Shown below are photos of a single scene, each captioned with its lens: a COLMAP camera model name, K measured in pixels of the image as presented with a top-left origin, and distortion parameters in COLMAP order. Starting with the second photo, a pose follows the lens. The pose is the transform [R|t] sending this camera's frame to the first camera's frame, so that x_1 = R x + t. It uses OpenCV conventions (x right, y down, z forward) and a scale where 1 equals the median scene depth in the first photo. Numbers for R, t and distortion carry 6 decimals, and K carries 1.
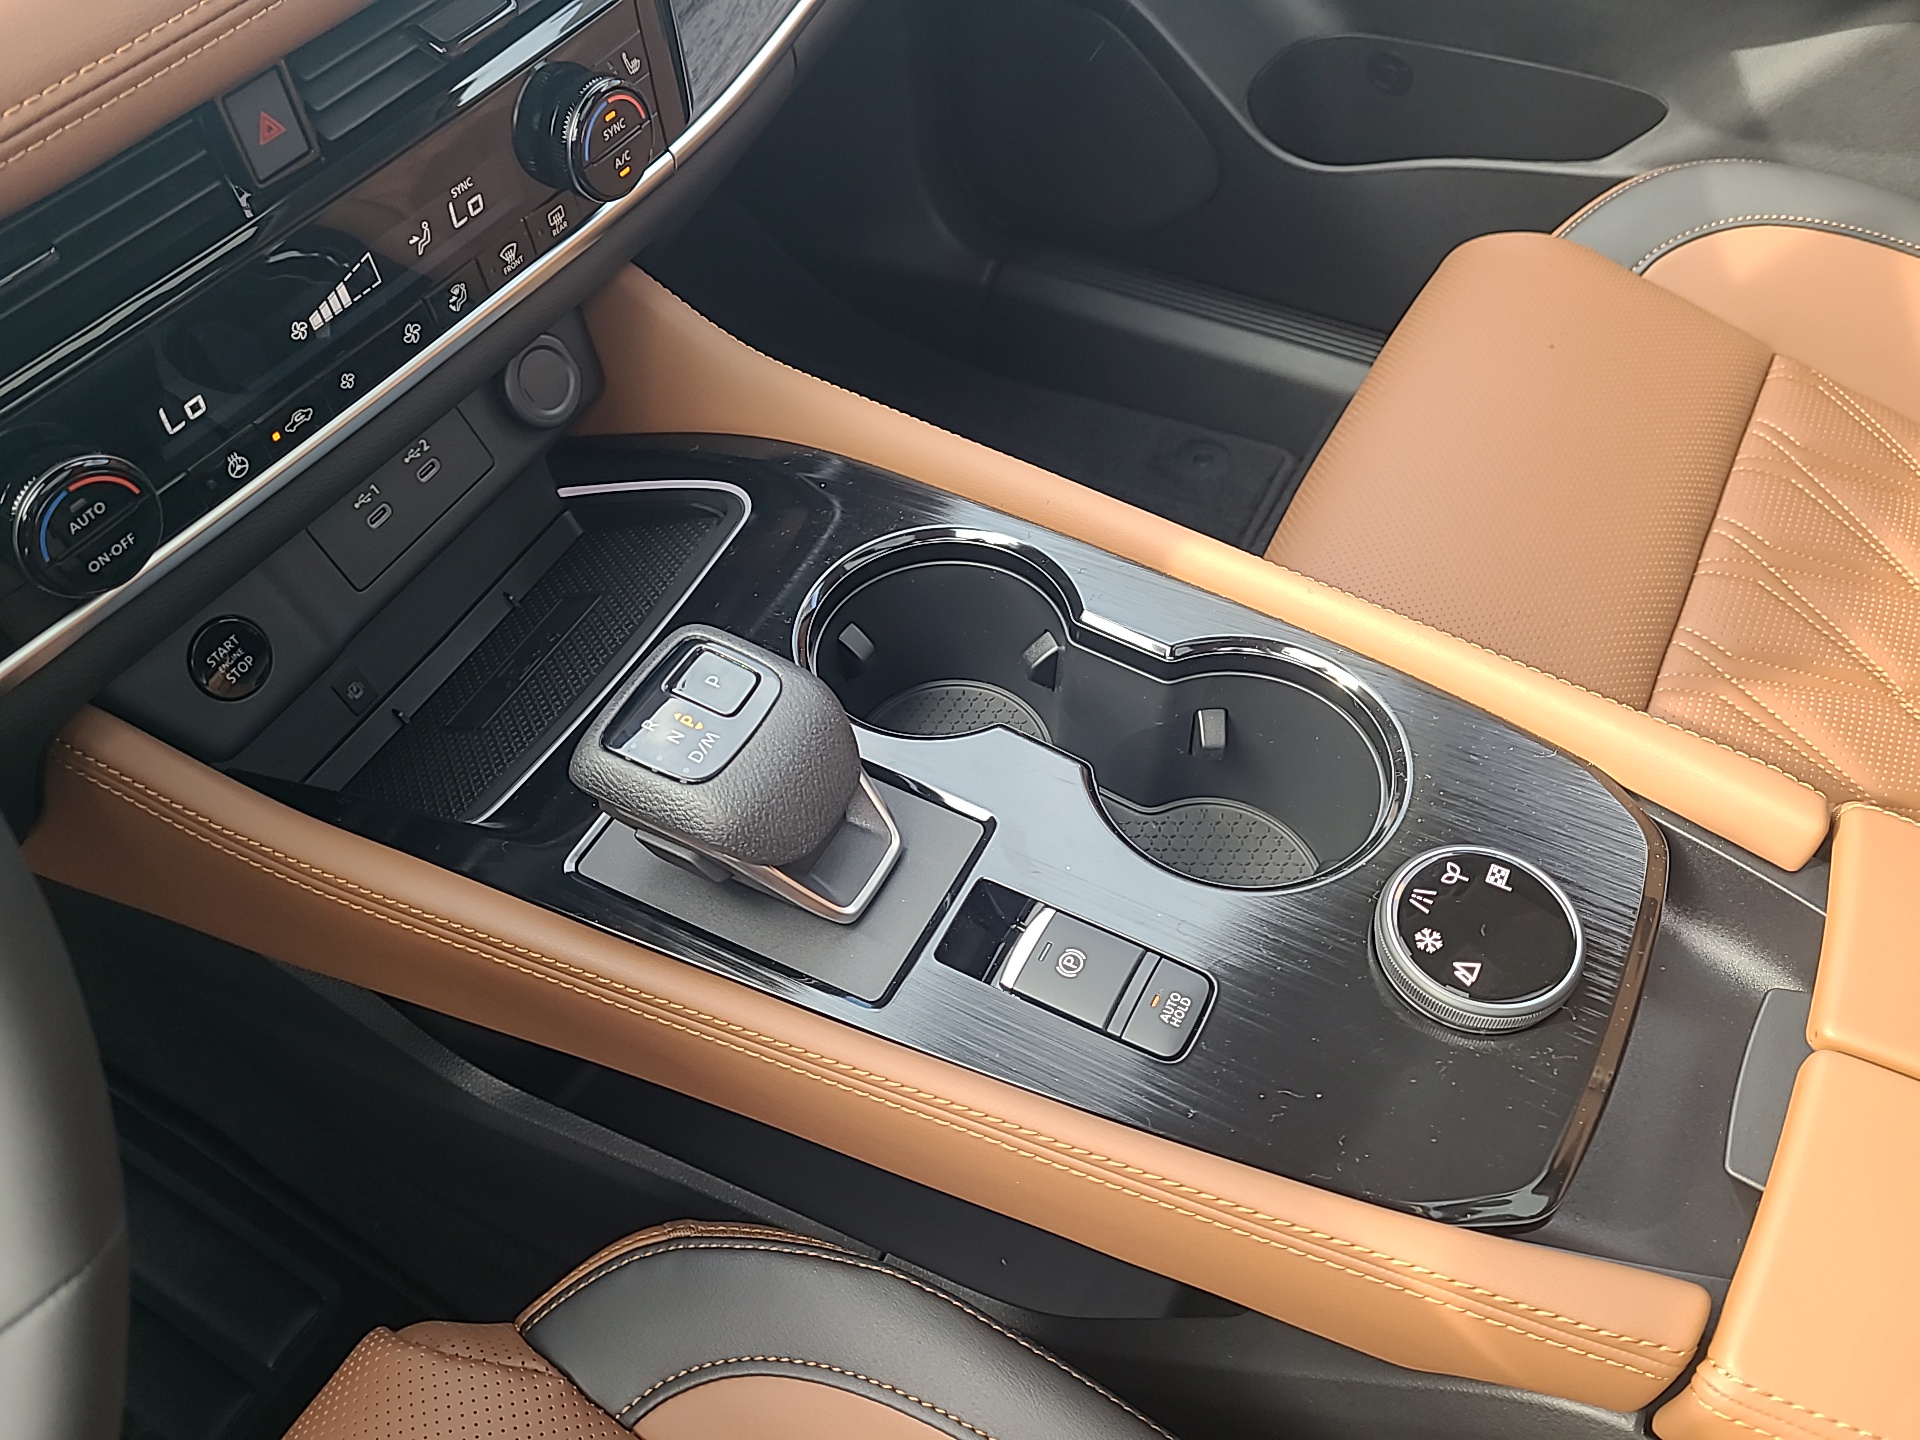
lens RADIAL K [[1436.2, 0, 915.5], [0, 1436.2, 714.9], [0, 0, 1]] dist [0.057744, -0.059694]
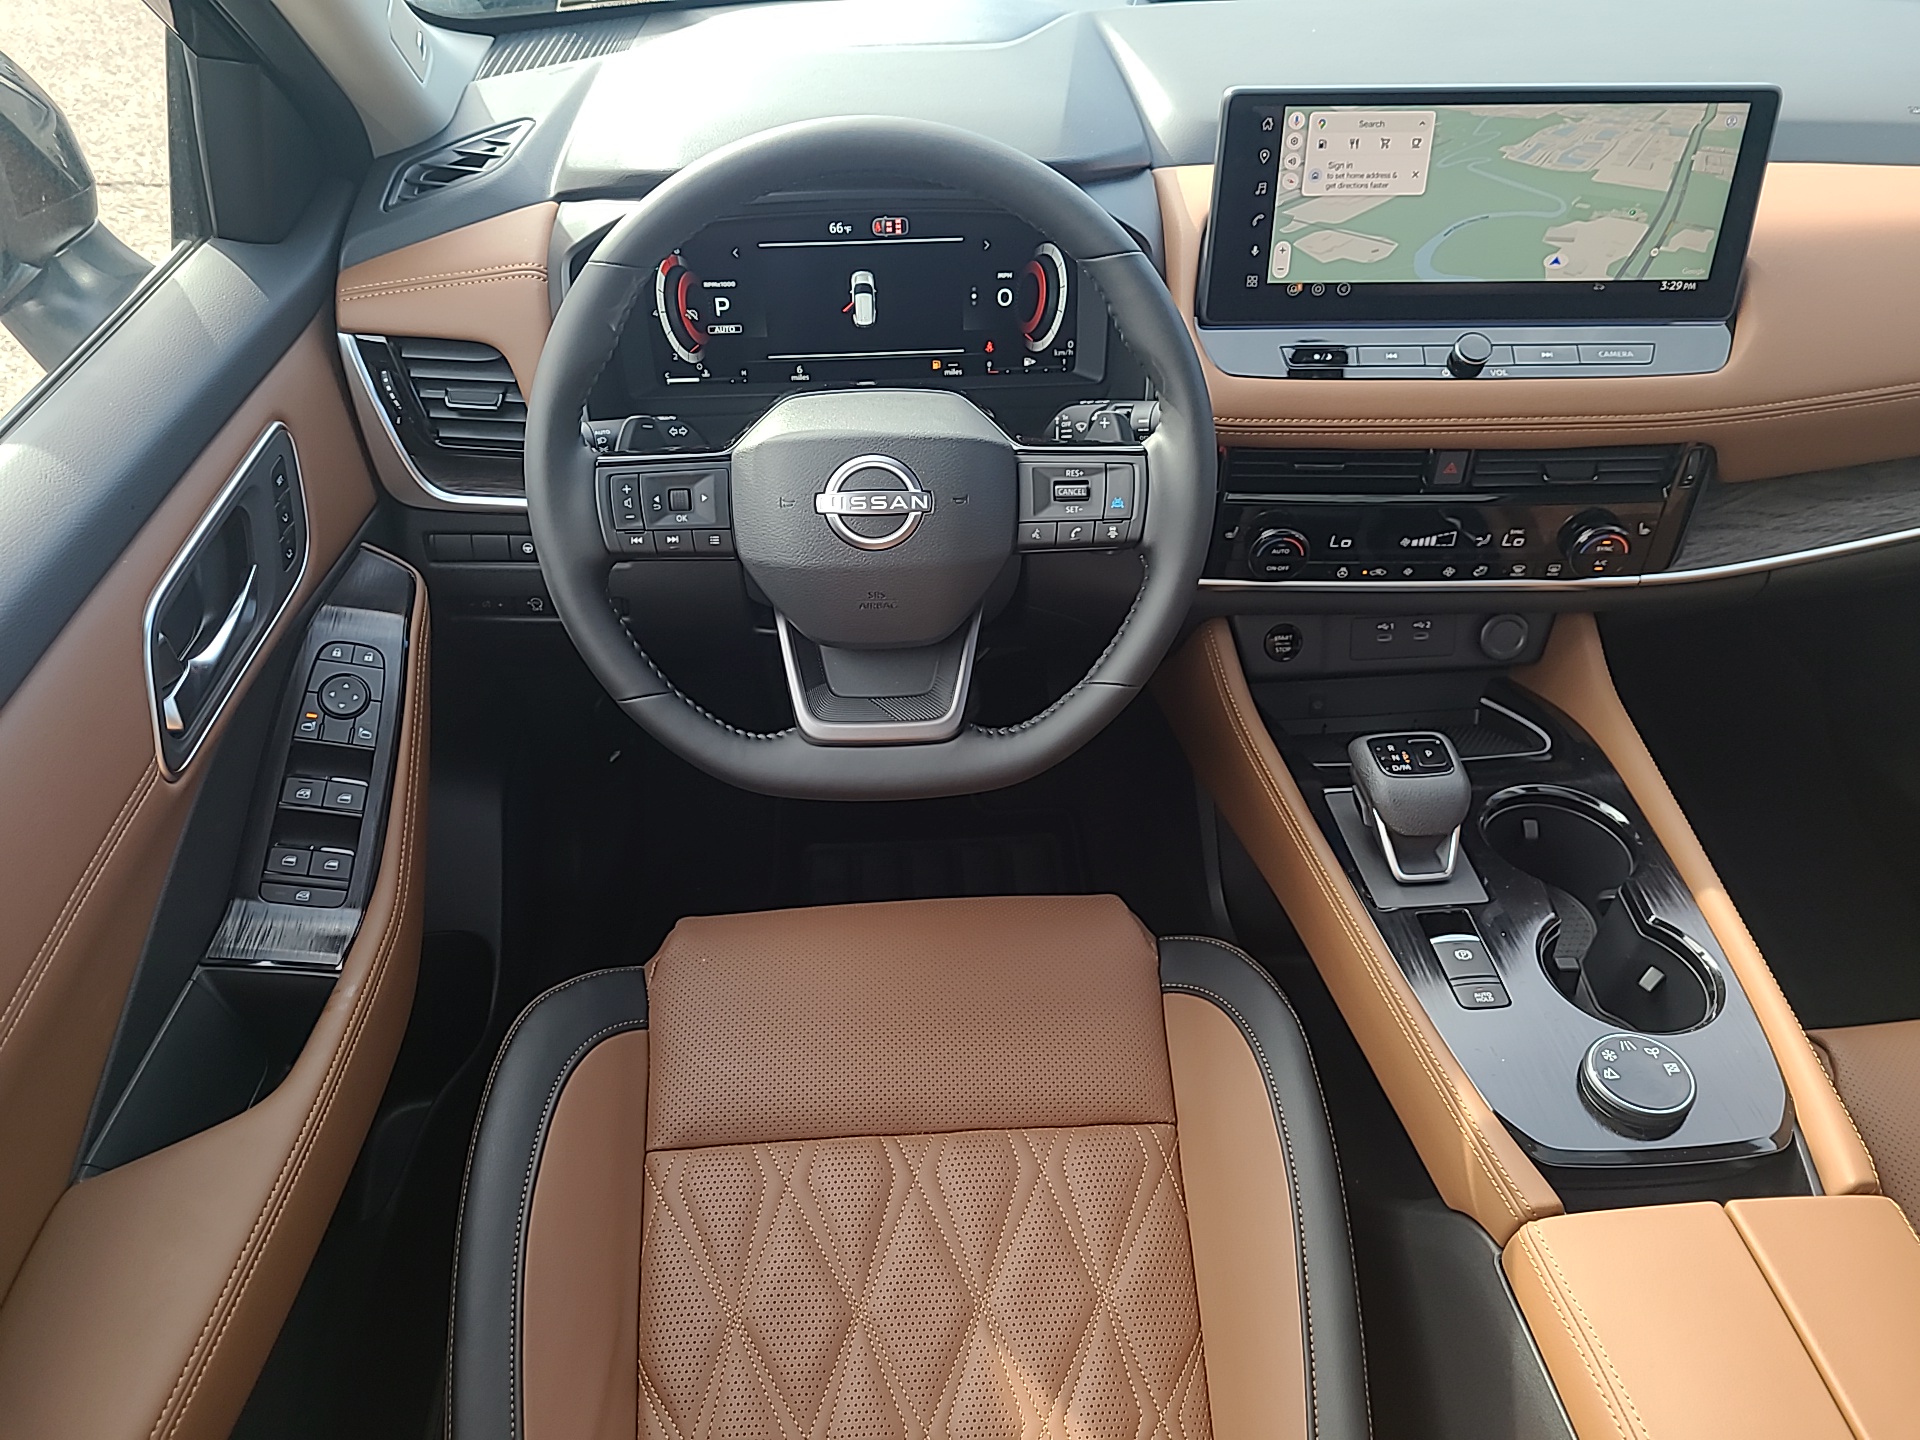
lens RADIAL K [[1502.3, 0, 960.0], [0, 1502.3, 720.0], [0, 0, 1]] dist [0.057461, -0.059269]
pose [[0.553211, 0.562298, -0.614637, 0.718506], [-0.675445, 0.734617, 0.064120, 0.230968], [0.487578, 0.379681, 0.786200, -0.976262]]
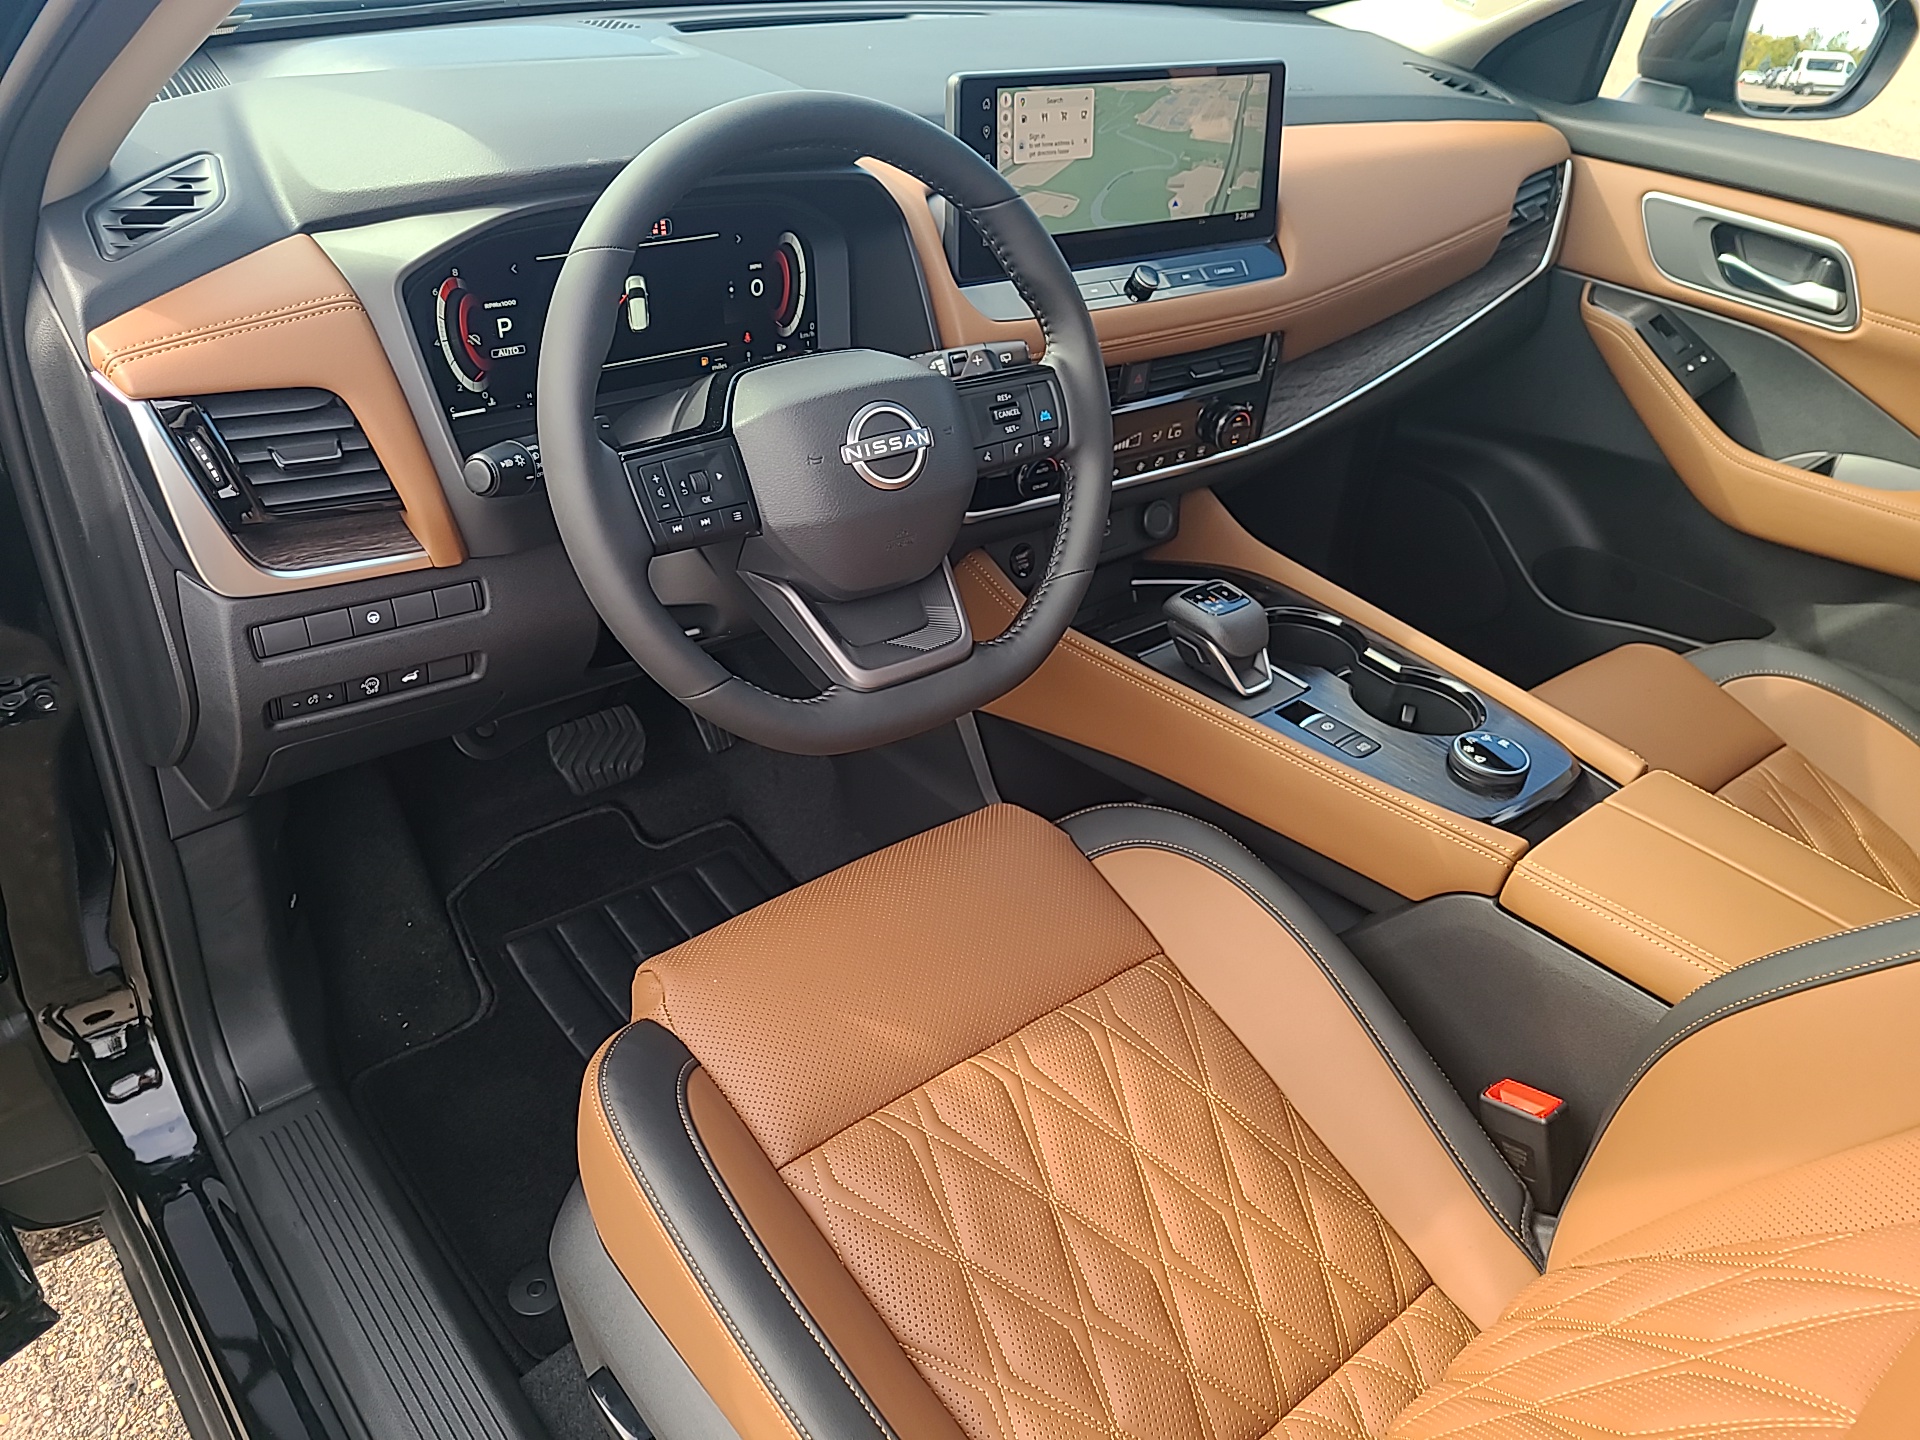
lens RADIAL K [[1502.3, 0, 960.0], [0, 1502.3, 720.0], [0, 0, 1]] dist [0.057461, -0.059269]
pose [[0.930770, 0.304972, -0.201641, 0.030232], [-0.354510, 0.887687, -0.293826, 1.017979], [0.089386, 0.344969, 0.934348, -1.349824]]
